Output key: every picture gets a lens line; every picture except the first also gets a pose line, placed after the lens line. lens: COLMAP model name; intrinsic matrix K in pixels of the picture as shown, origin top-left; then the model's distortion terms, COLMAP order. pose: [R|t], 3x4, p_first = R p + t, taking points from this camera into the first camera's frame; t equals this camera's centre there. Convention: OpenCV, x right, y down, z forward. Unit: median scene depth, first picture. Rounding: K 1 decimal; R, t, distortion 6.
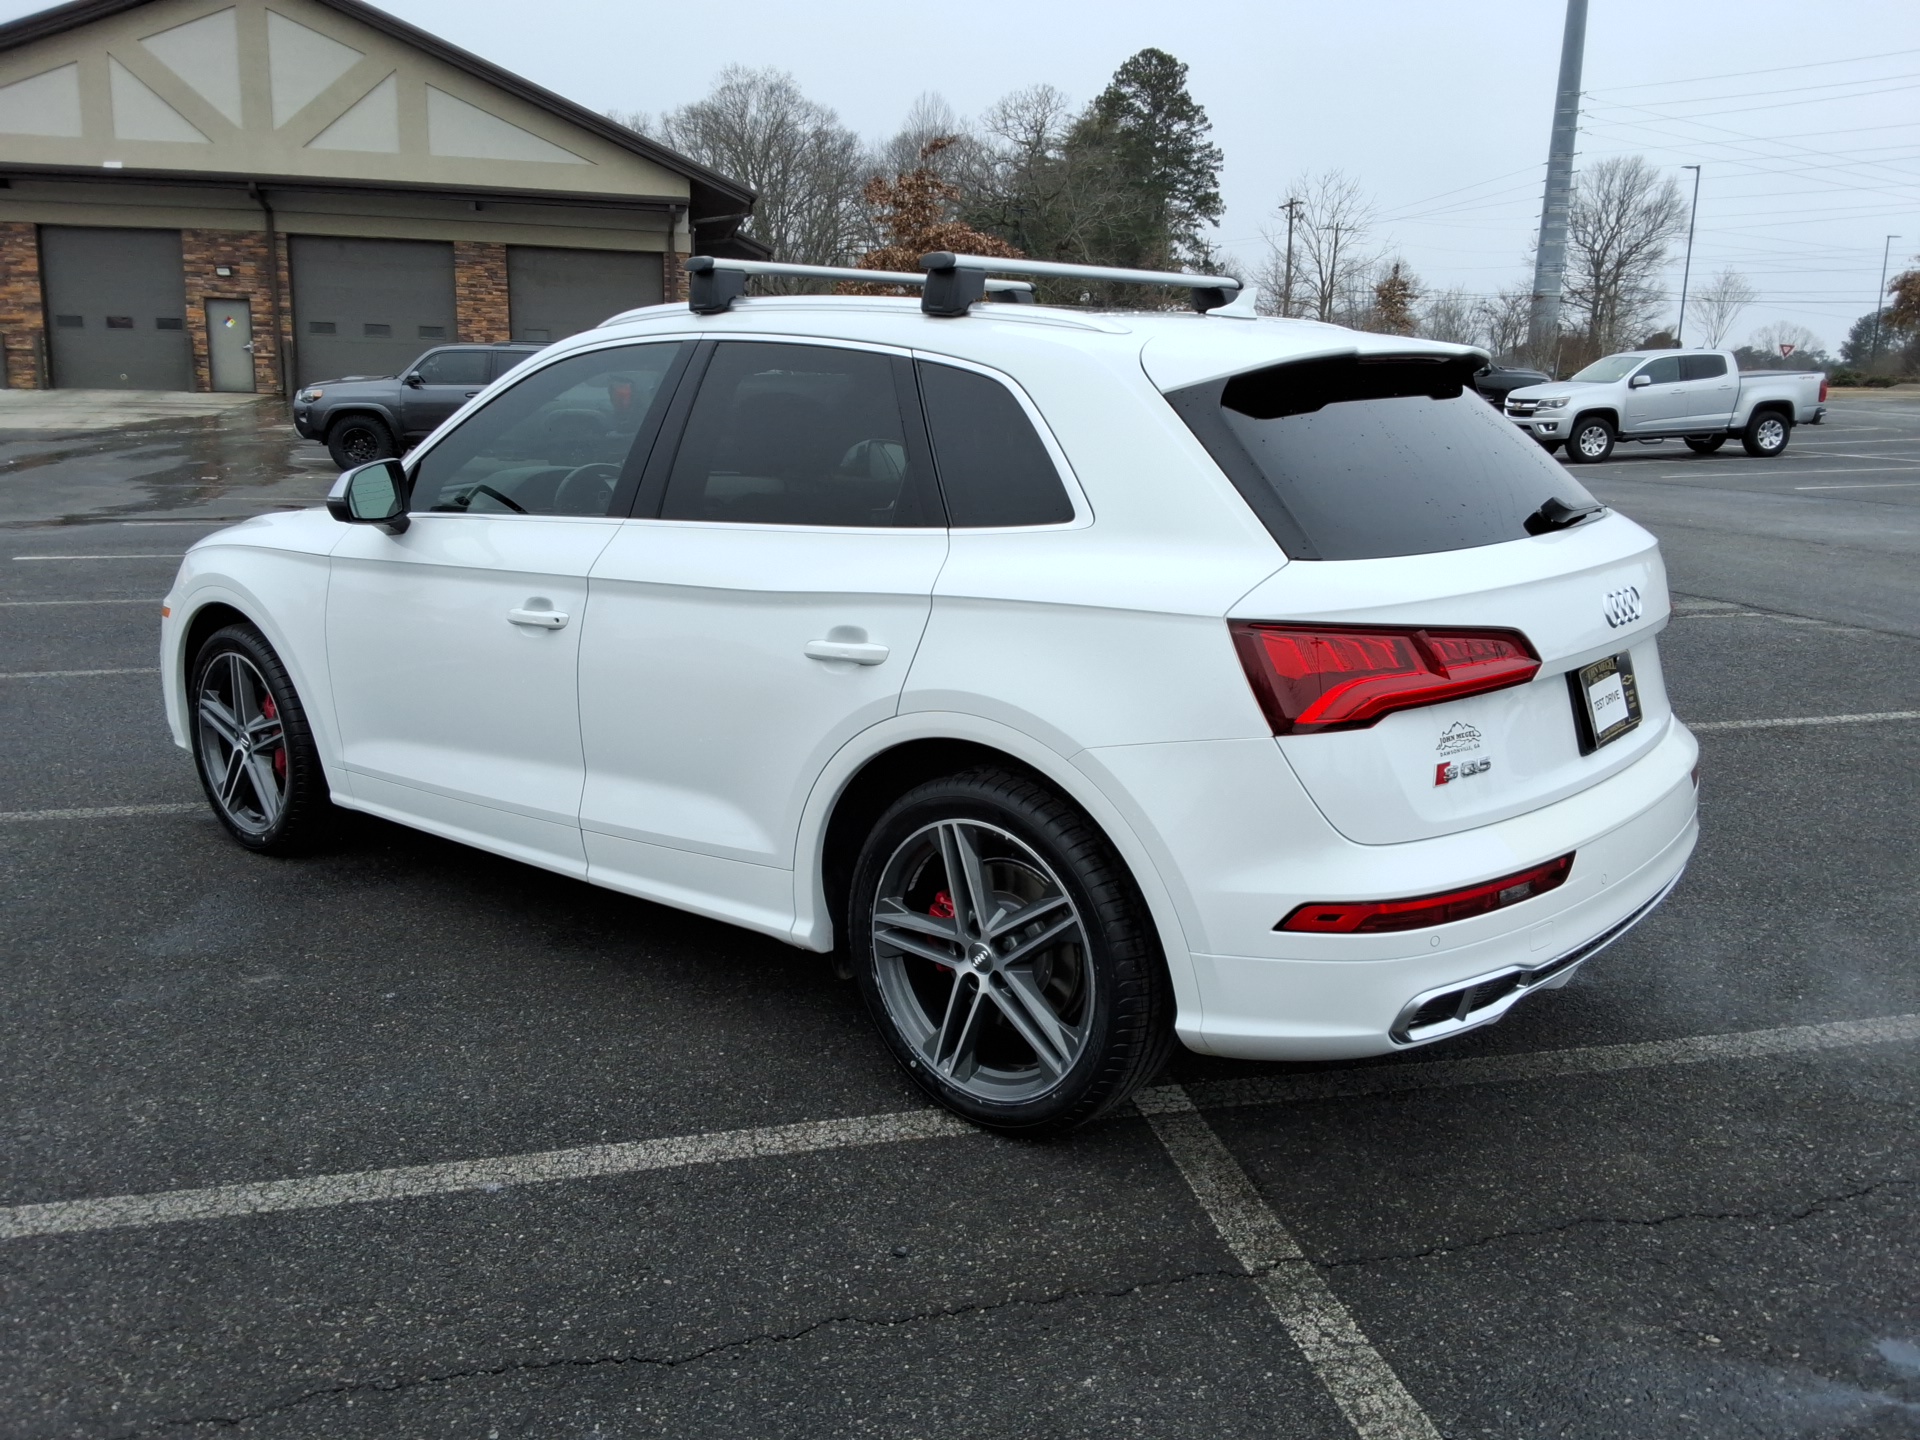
lens RADIAL K [[1531.0, 0, 971.3], [0, 1531.0, 705.4], [0, 0, 1]] dist [0.118048, -0.180865]
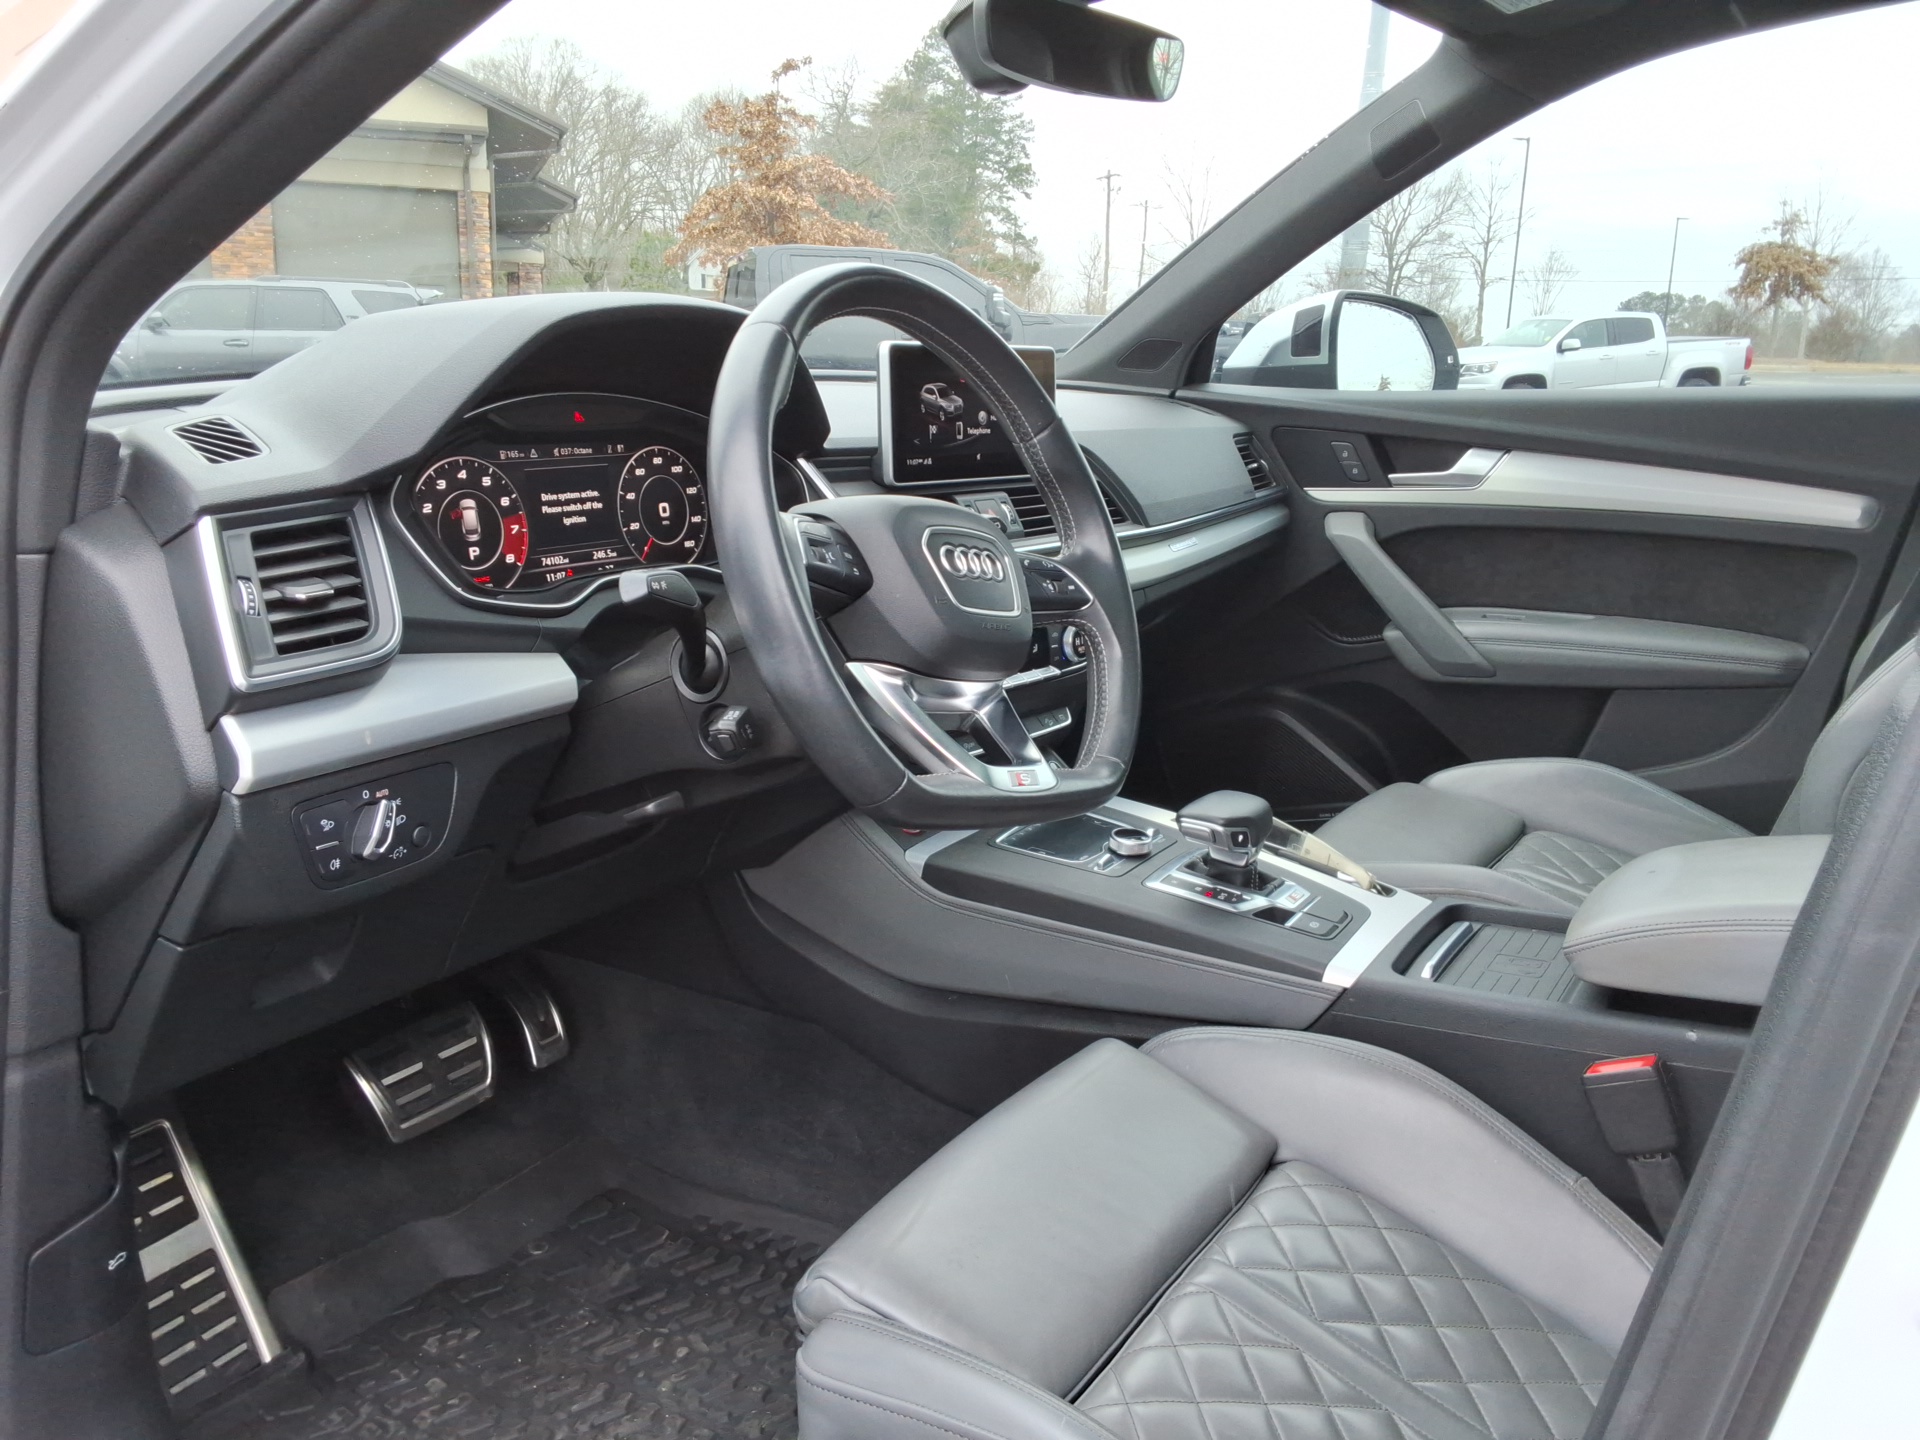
lens RADIAL K [[1531.0, 0, 981.2], [0, 1531.0, 697.6], [0, 0, 1]] dist [0.118048, -0.180865]
pose [[0.990859, -0.021343, 0.133203, -0.042724], [0.020115, 0.999742, 0.010556, -0.016272], [-0.133394, -0.007780, 0.991033, 0.131726]]
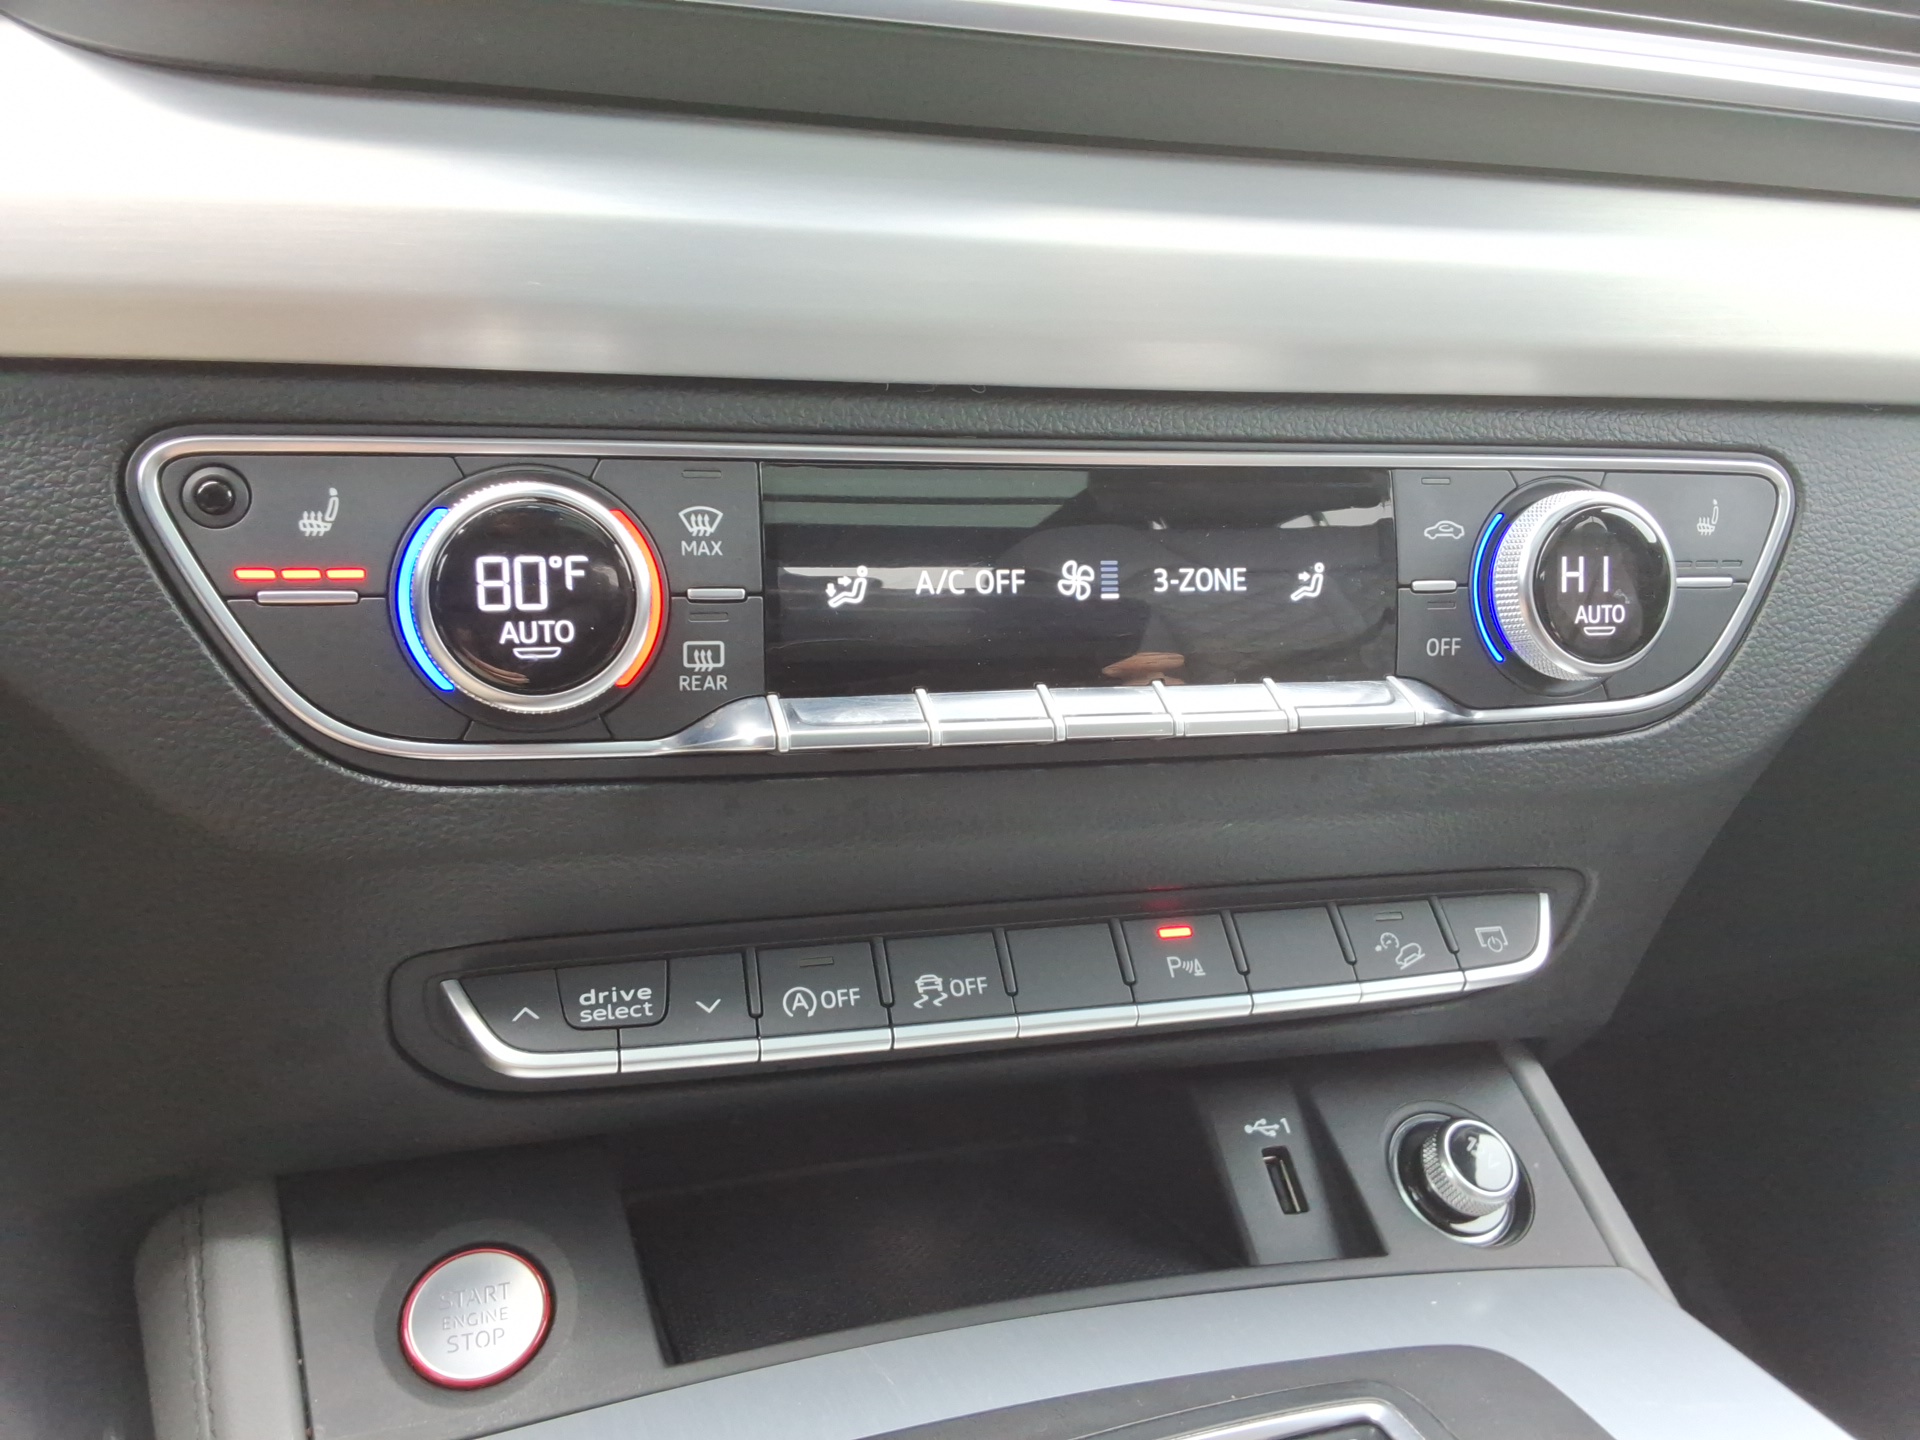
lens RADIAL K [[1531.0, 0, 983.9], [0, 1531.0, 709.8], [0, 0, 1]] dist [0.118048, -0.180865]
pose [[0.899485, 0.082767, -0.429042, -0.030558], [-0.107686, 0.993600, -0.034086, -0.015845], [0.423475, 0.076861, 0.902641, 0.174925]]
